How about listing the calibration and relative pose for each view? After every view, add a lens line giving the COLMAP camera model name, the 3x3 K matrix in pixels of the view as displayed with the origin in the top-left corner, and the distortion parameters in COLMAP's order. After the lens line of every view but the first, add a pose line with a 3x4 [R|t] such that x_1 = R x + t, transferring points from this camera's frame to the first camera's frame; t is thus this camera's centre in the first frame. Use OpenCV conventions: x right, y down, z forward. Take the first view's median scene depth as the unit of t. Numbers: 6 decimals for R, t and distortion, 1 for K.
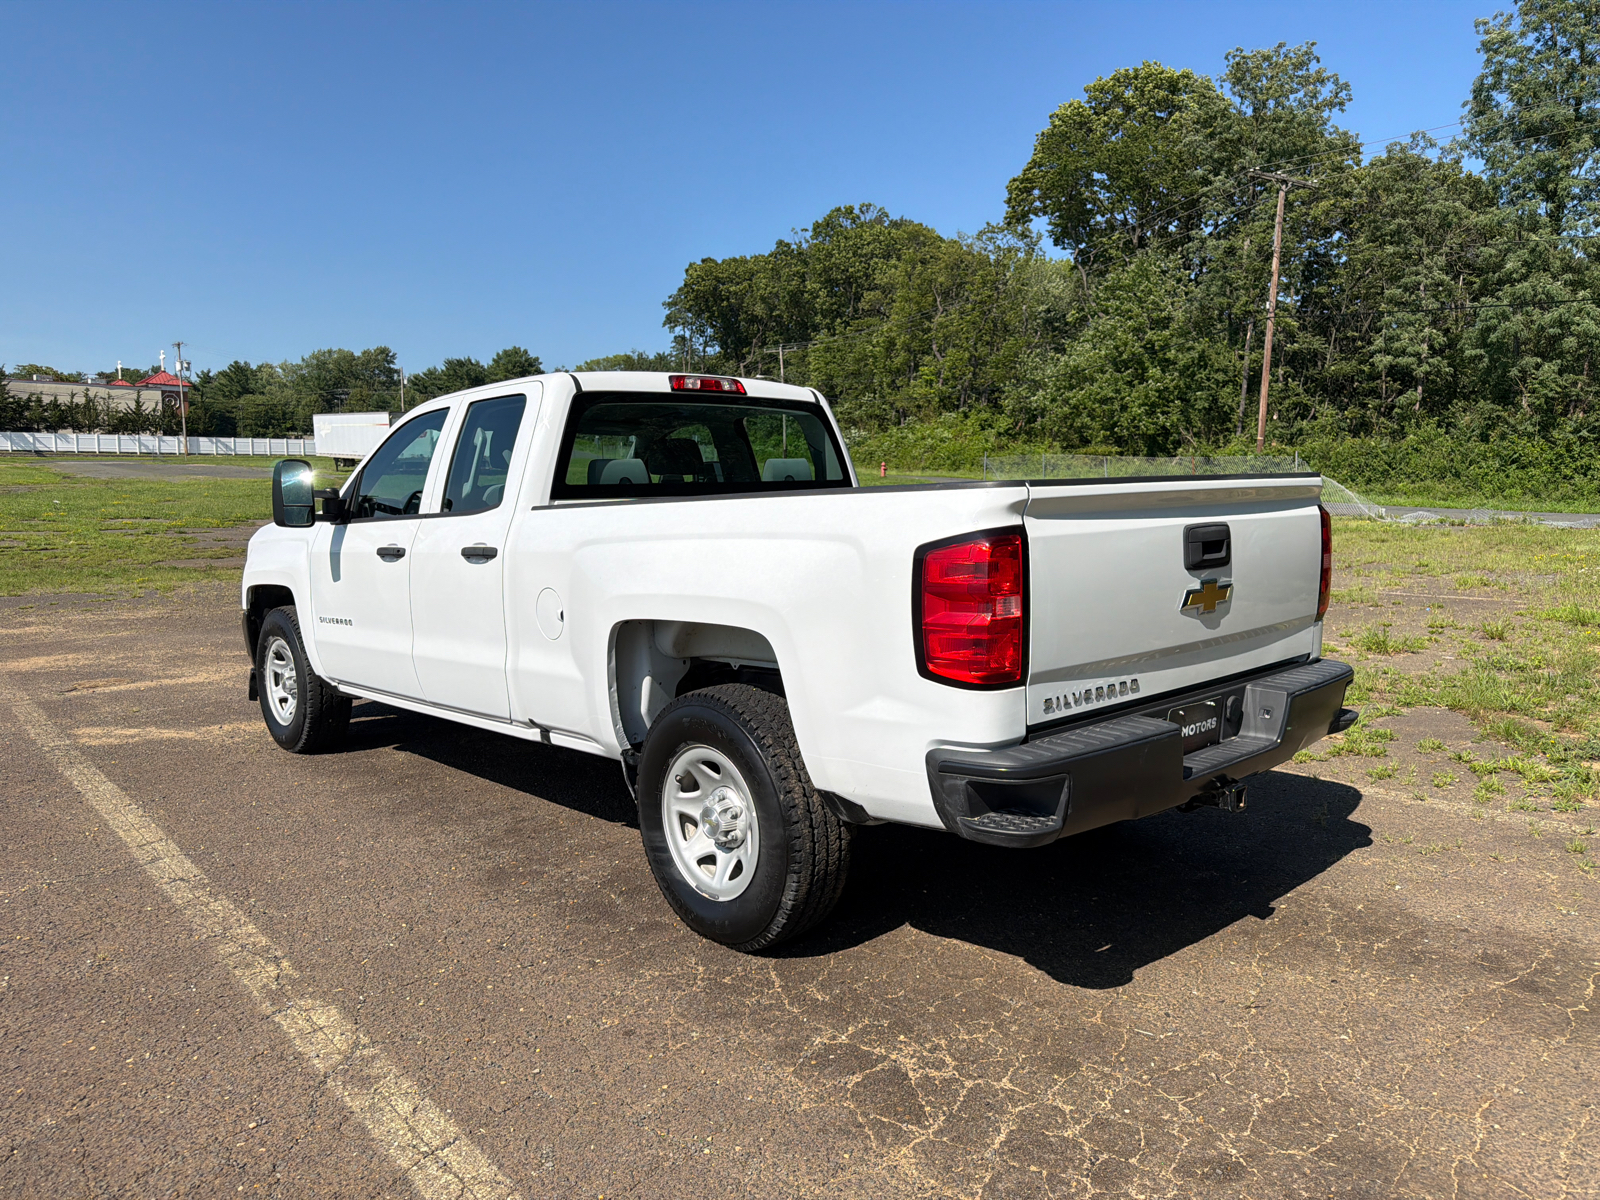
lens RADIAL K [[1134.1, 0, 800.1], [0, 1134.1, 616.3], [0, 0, 1]] dist [0.030159, -0.036778]
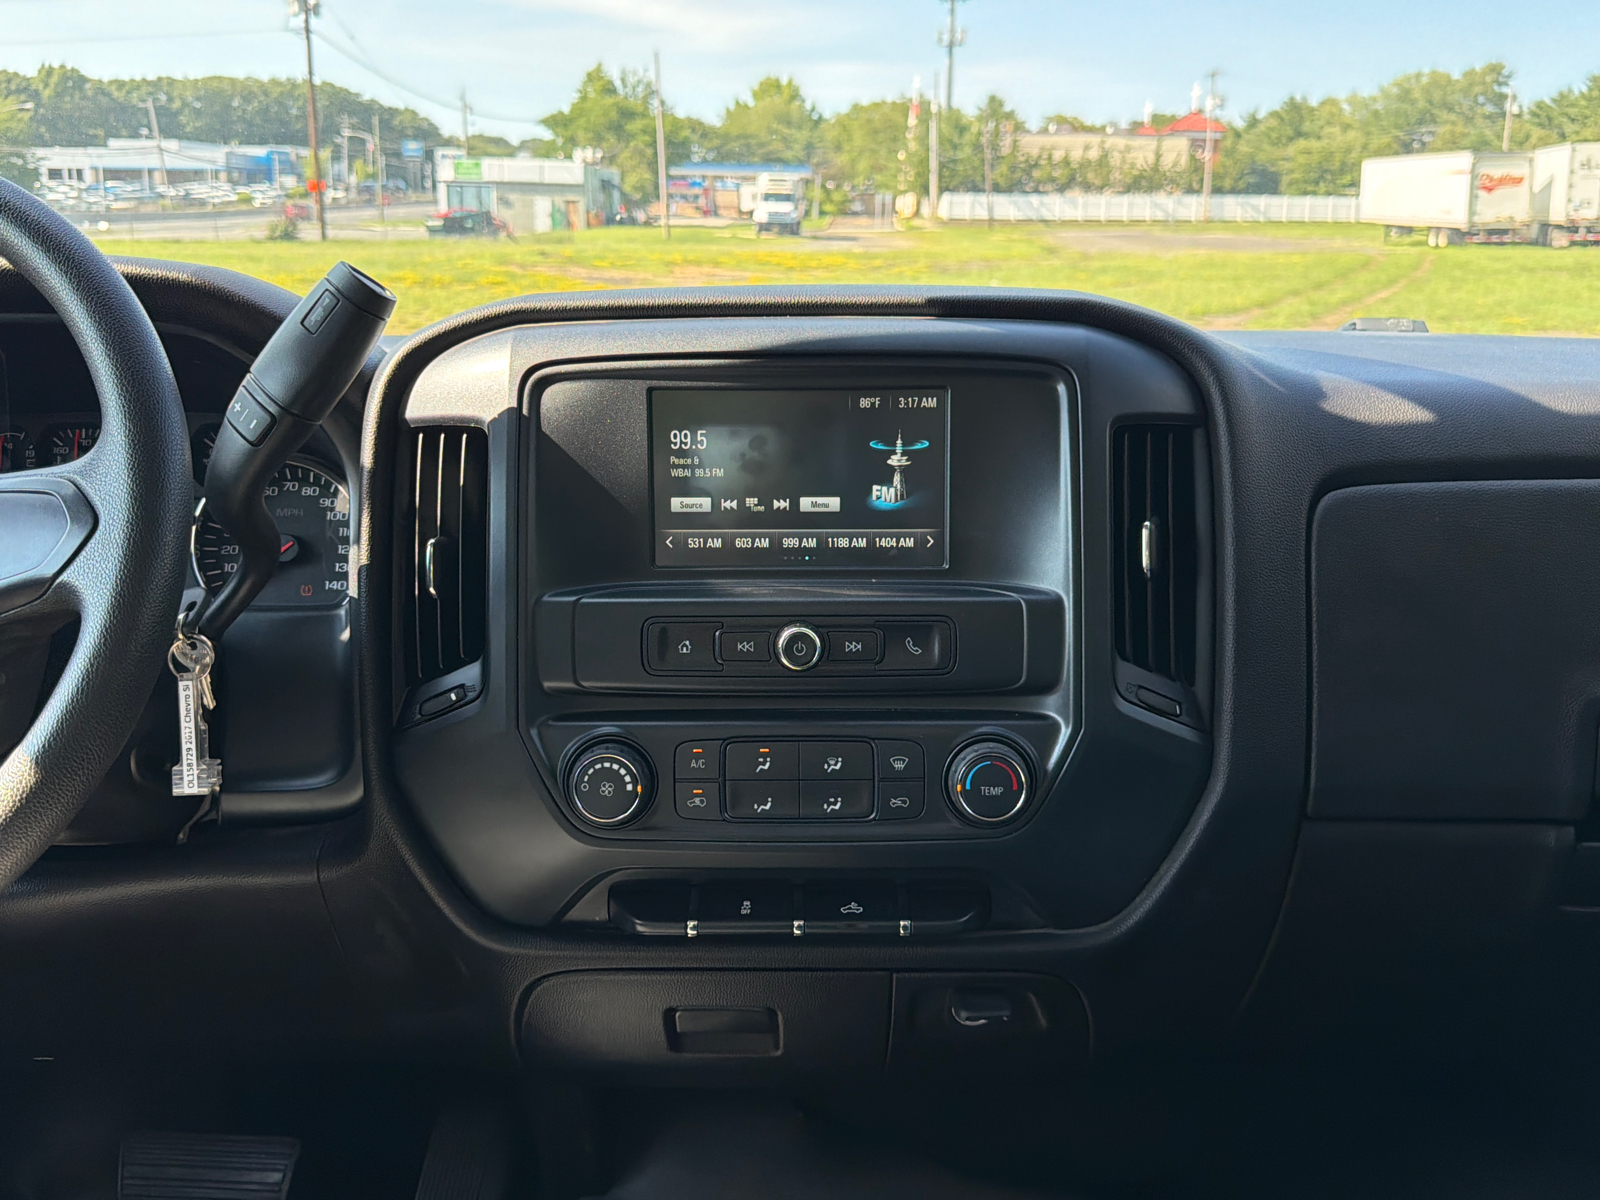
lens RADIAL K [[1520.5, 0, 803.6], [0, 1520.5, 609.8], [0, 0, 1]] dist [-0.016321, 0.000000]
pose [[0.726335, 0.163273, -0.667667, -0.017993], [-0.089875, 0.985597, 0.143249, -0.011521], [0.681440, -0.044040, 0.730548, 0.101376]]
